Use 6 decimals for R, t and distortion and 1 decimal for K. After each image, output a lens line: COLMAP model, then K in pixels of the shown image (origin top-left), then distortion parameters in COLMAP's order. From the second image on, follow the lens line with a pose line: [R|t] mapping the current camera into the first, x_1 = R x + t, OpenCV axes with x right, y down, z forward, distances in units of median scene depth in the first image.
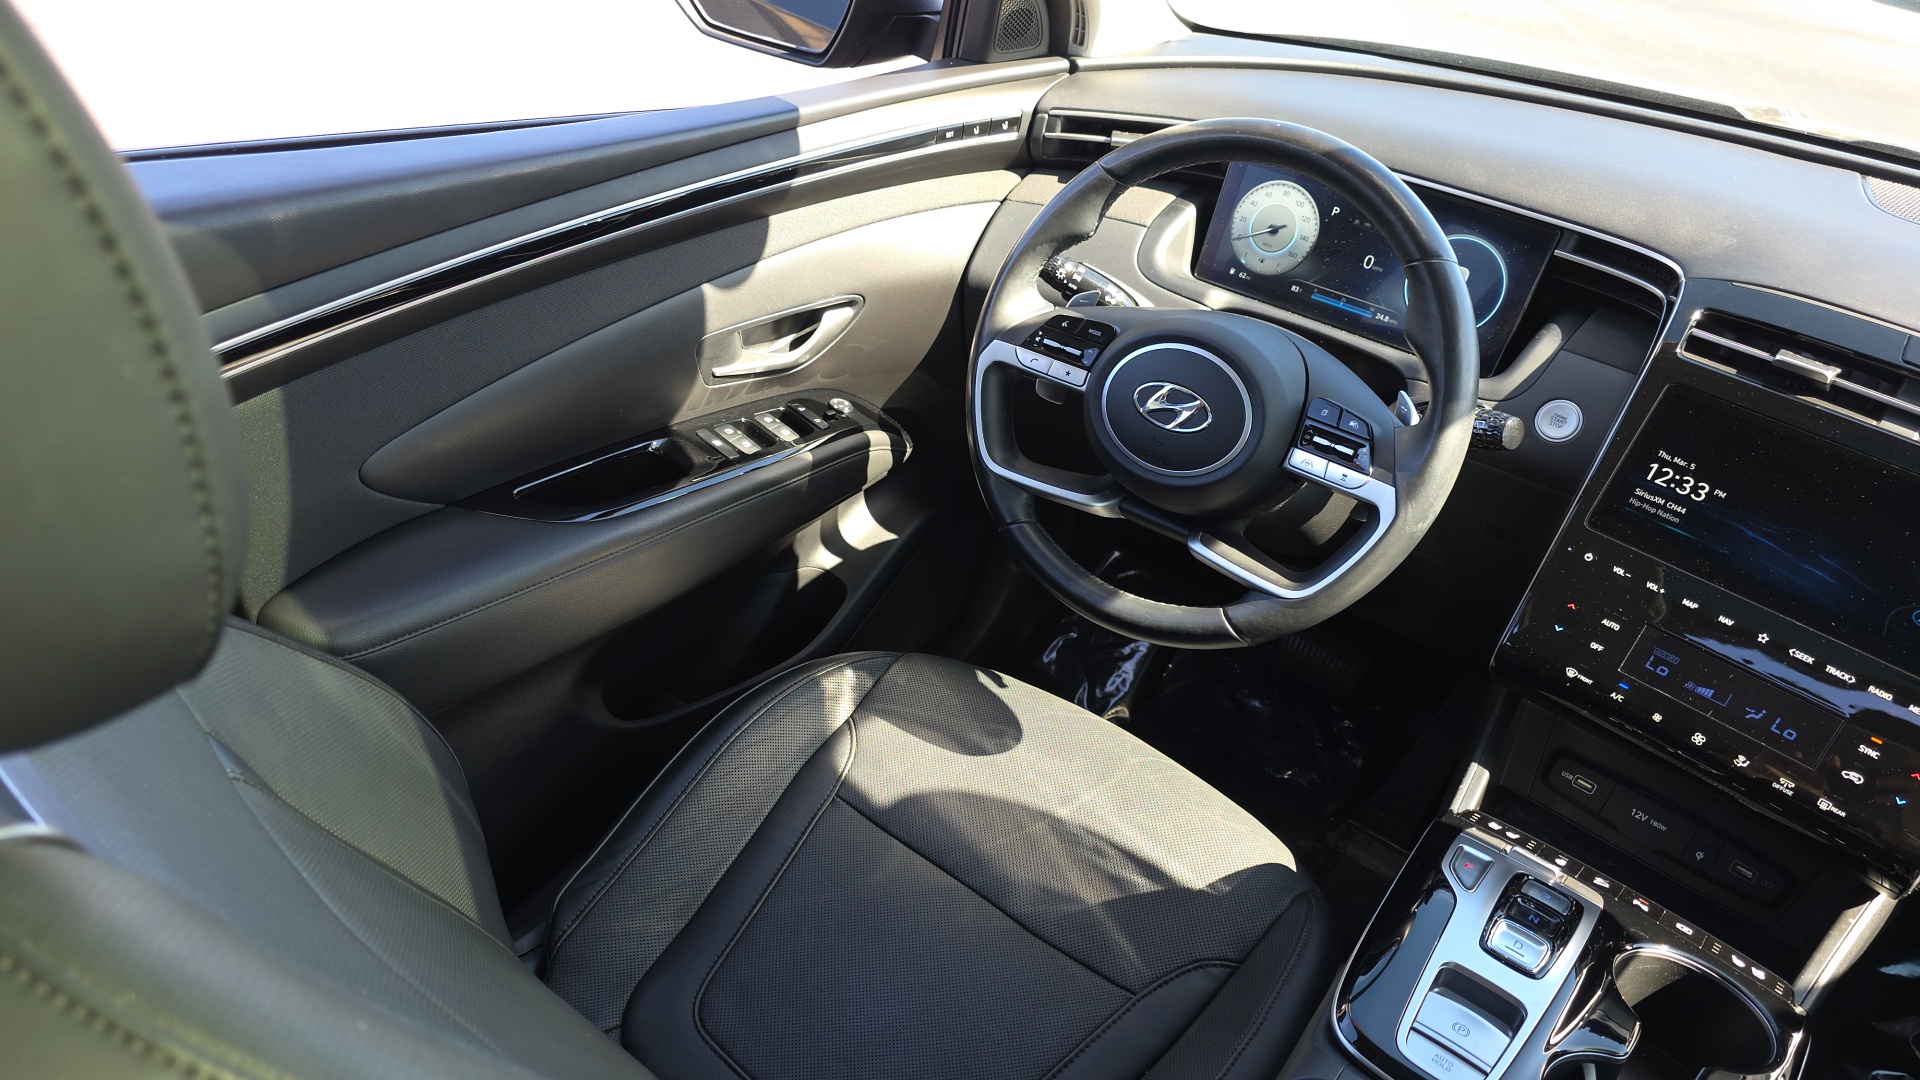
lens RADIAL K [[1298.9, 0, 952.4], [0, 1298.9, 567.2], [0, 0, 1]] dist [0.067258, -0.067504]
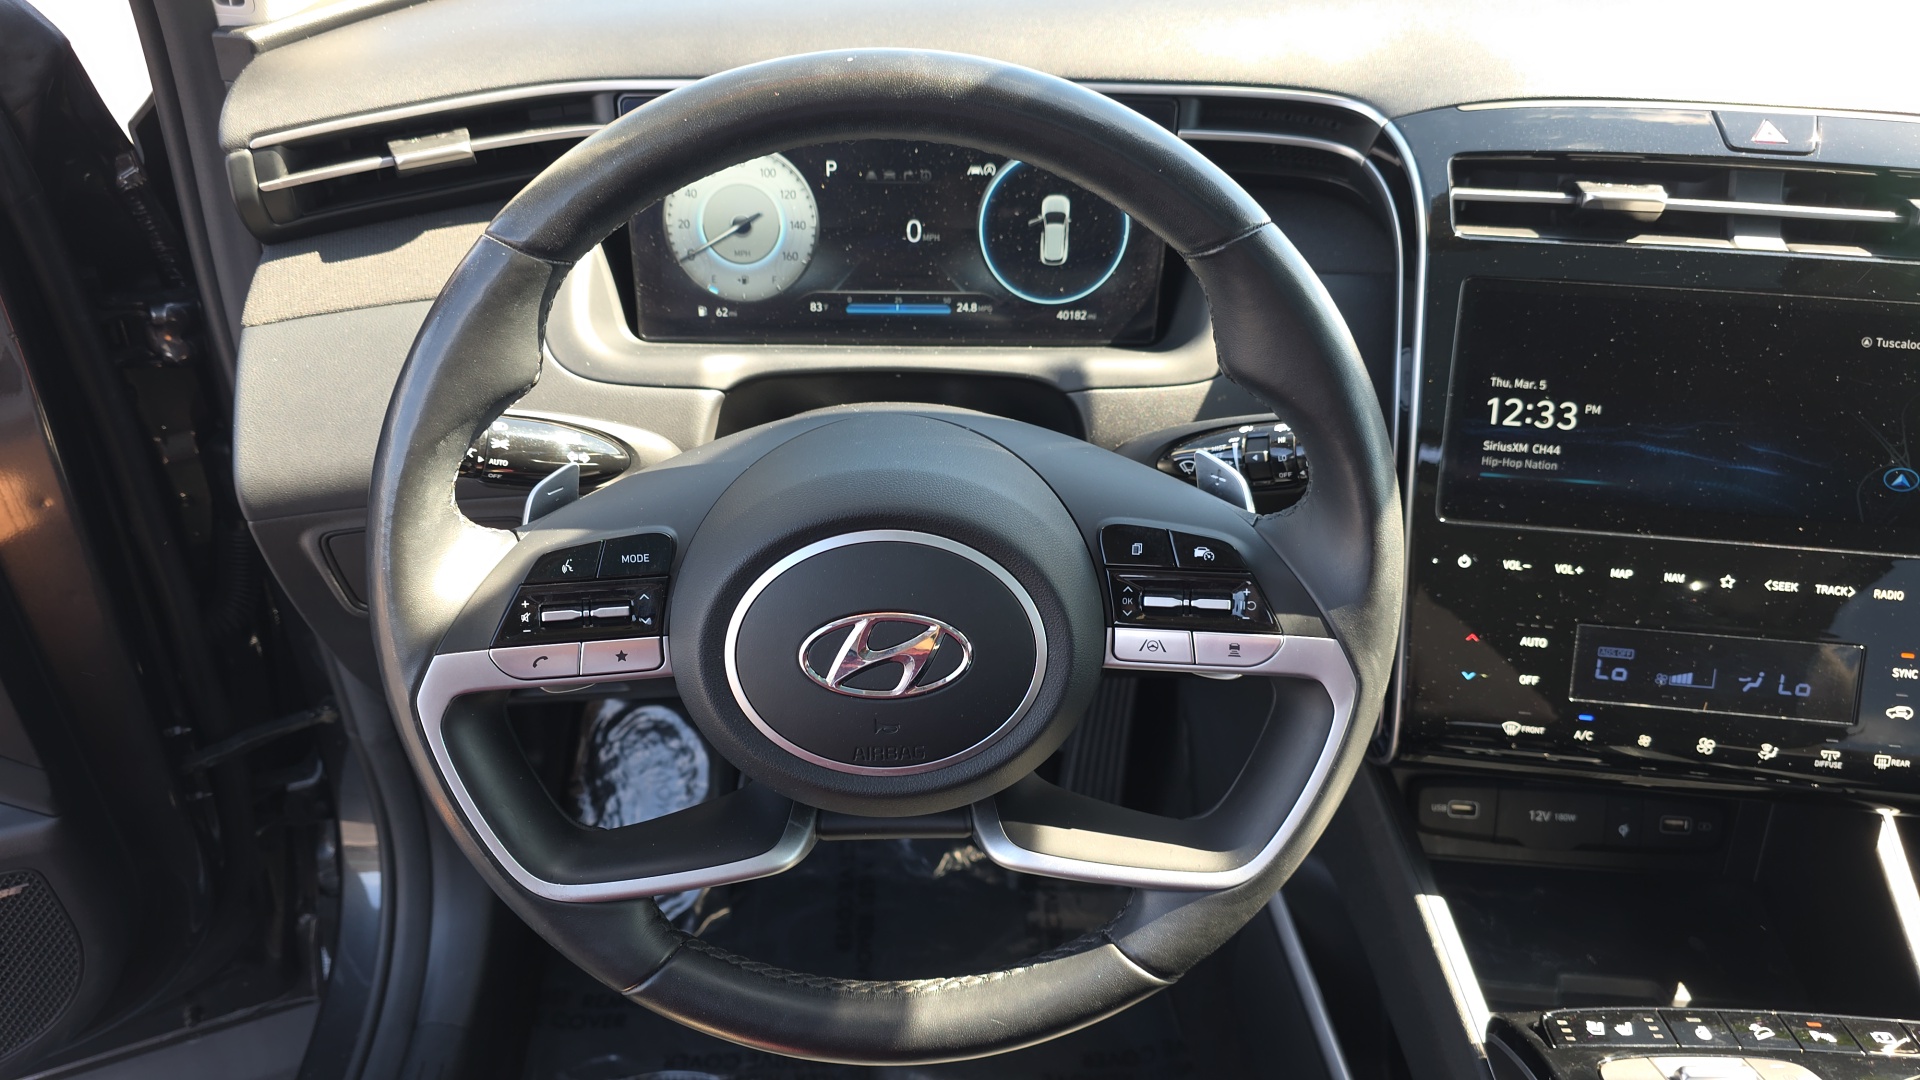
lens RADIAL K [[1314.0, 0, 931.0], [0, 1314.0, 560.6], [0, 0, 1]] dist [0.064813, -0.082513]
pose [[0.780440, -0.436045, 0.448083, -0.026931], [0.404428, 0.898618, 0.170071, -0.226593], [-0.476814, 0.048487, 0.877666, 0.528276]]
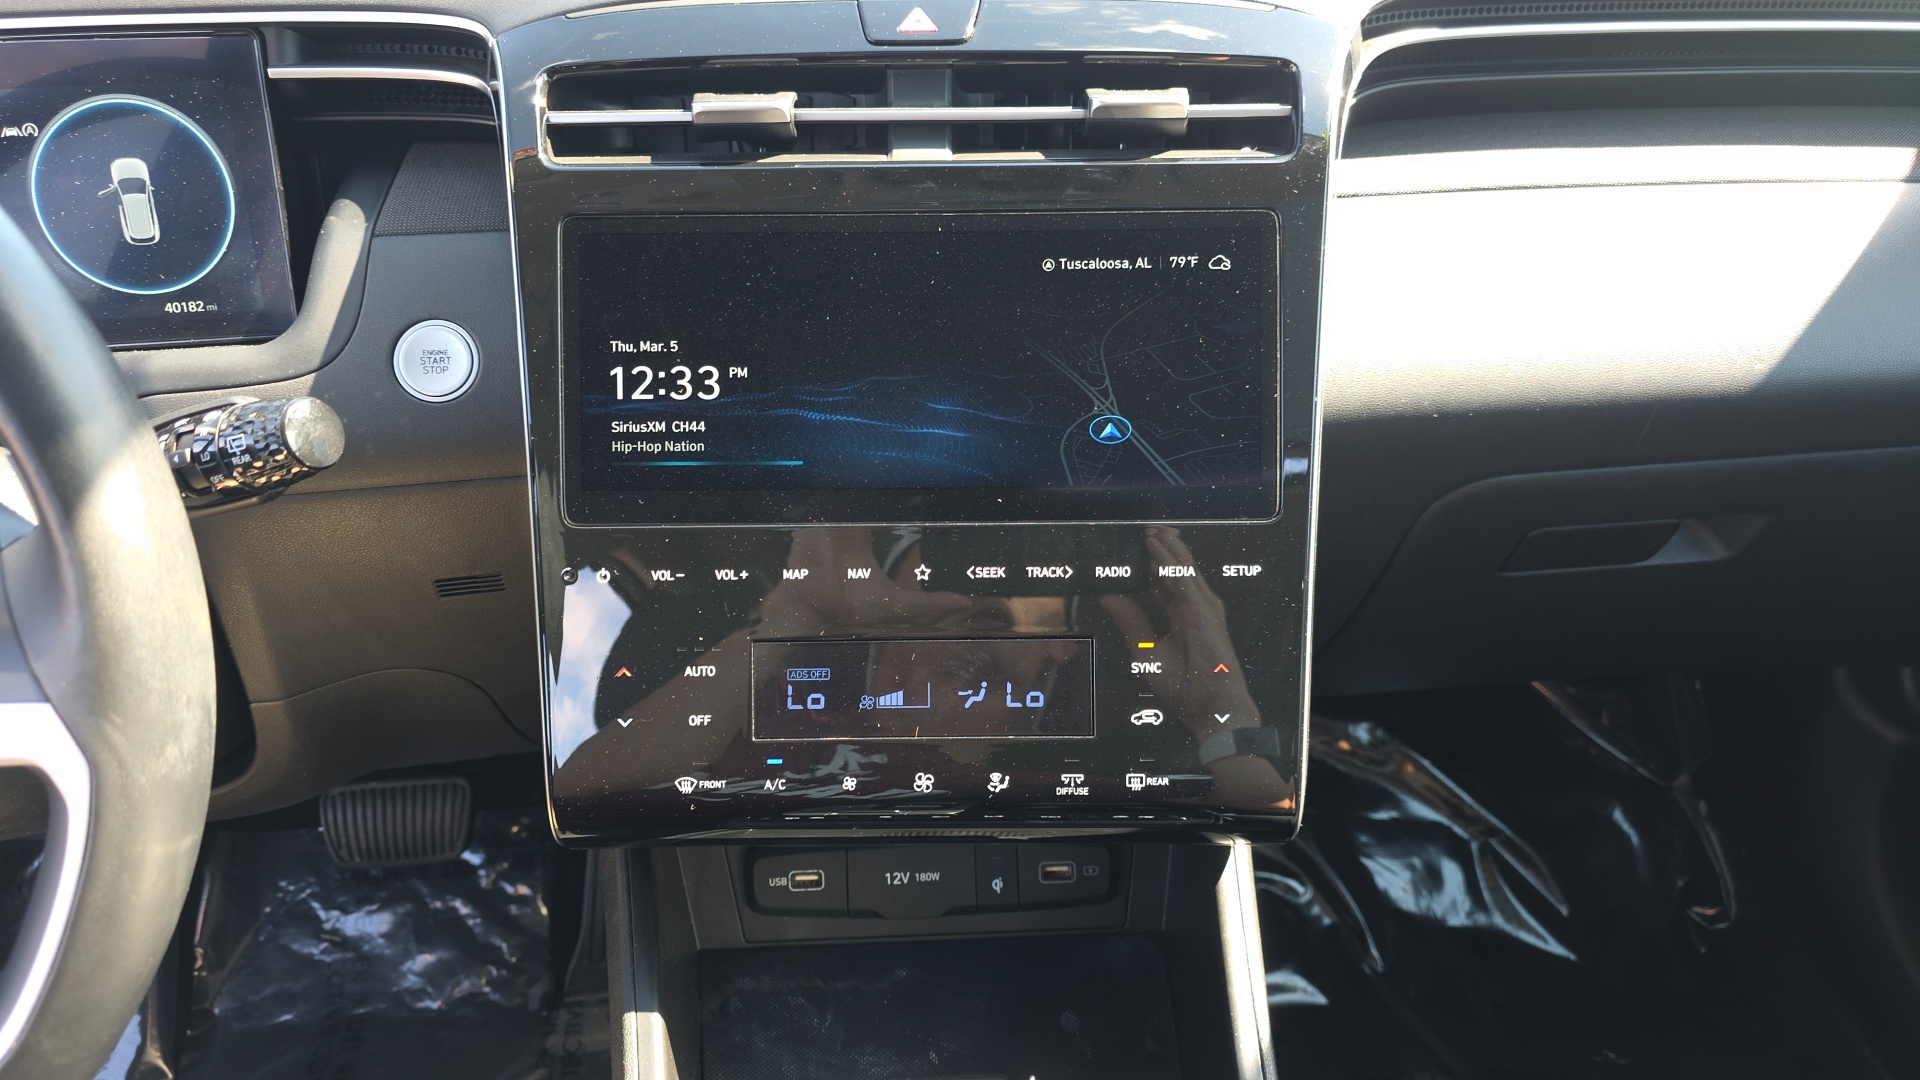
lens RADIAL K [[1310.6, 0, 959.4], [0, 1310.6, 517.5], [0, 0, 1]] dist [0.052763, -0.058770]
pose [[0.698511, -0.459980, 0.548180, 0.301233], [0.466893, 0.873479, 0.138008, -0.033217], [-0.542304, 0.159541, 0.824896, 0.480534]]
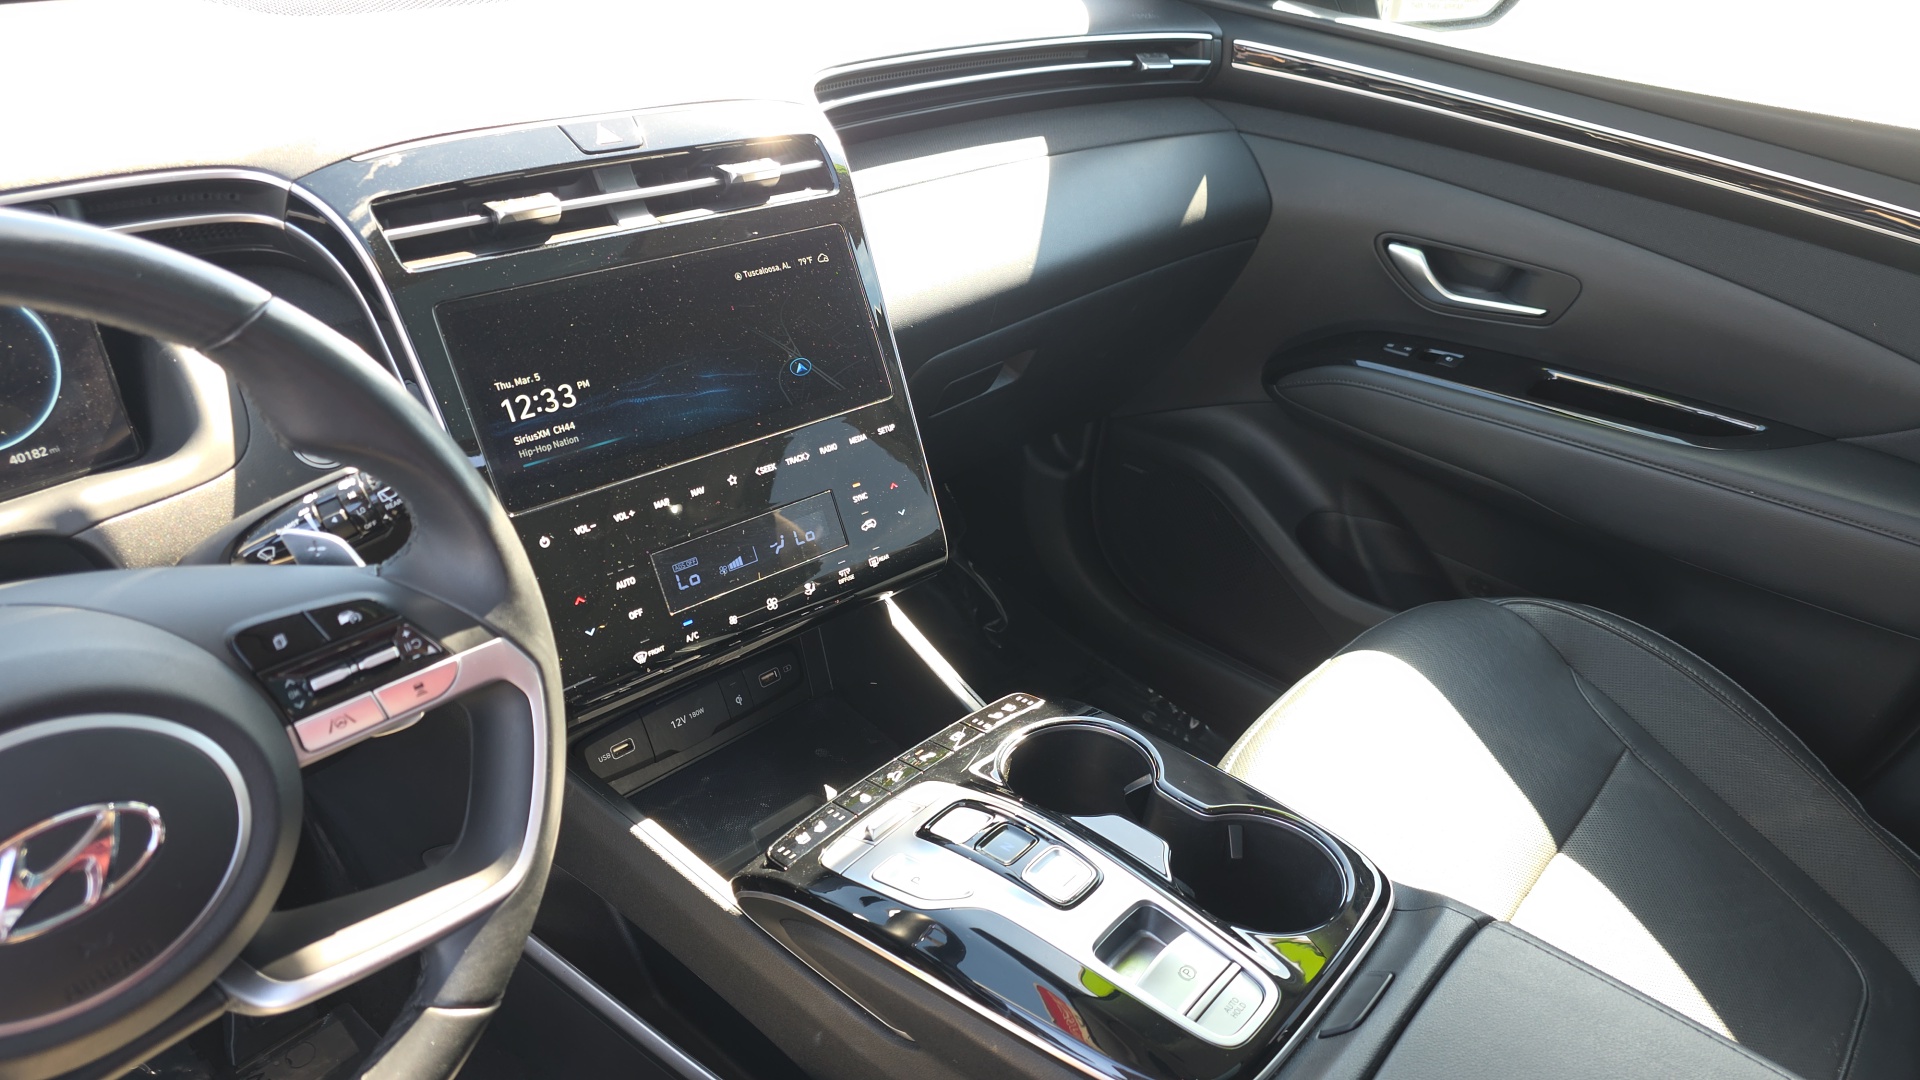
lens RADIAL K [[1303.4, 0, 961.8], [0, 1303.4, 547.5], [0, 0, 1]] dist [0.059968, -0.067218]
pose [[0.044917, -0.610248, 0.790936, -0.096626], [0.503866, 0.697490, 0.509536, -0.261051], [-0.862613, 0.375639, 0.338813, 0.531021]]
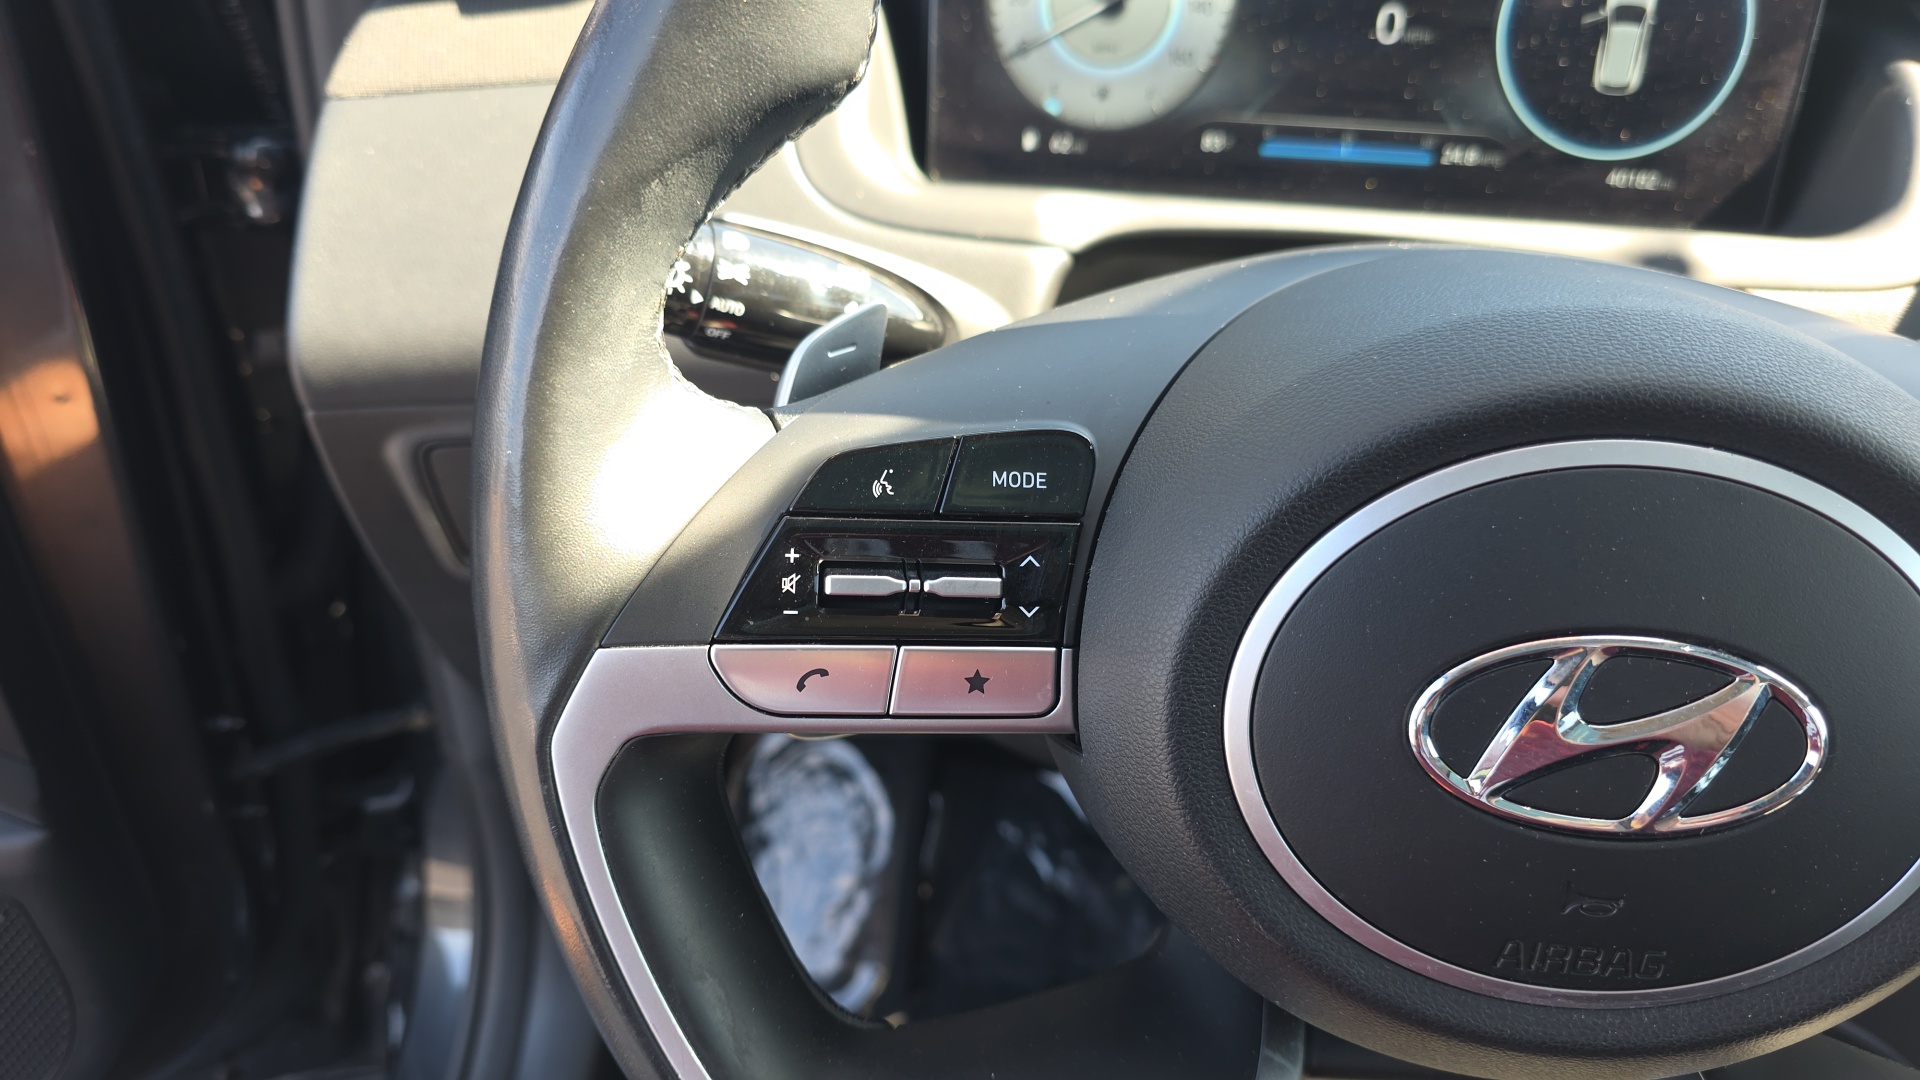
lens RADIAL K [[1345.1, 0, 951.4], [0, 1345.1, 540.5], [0, 0, 1]] dist [0.000299, -0.002162]
pose [[0.842877, -0.356691, 0.402902, -0.000823], [0.343928, 0.932944, 0.106436, -0.206694], [-0.413850, 0.048857, 0.909033, 0.815450]]
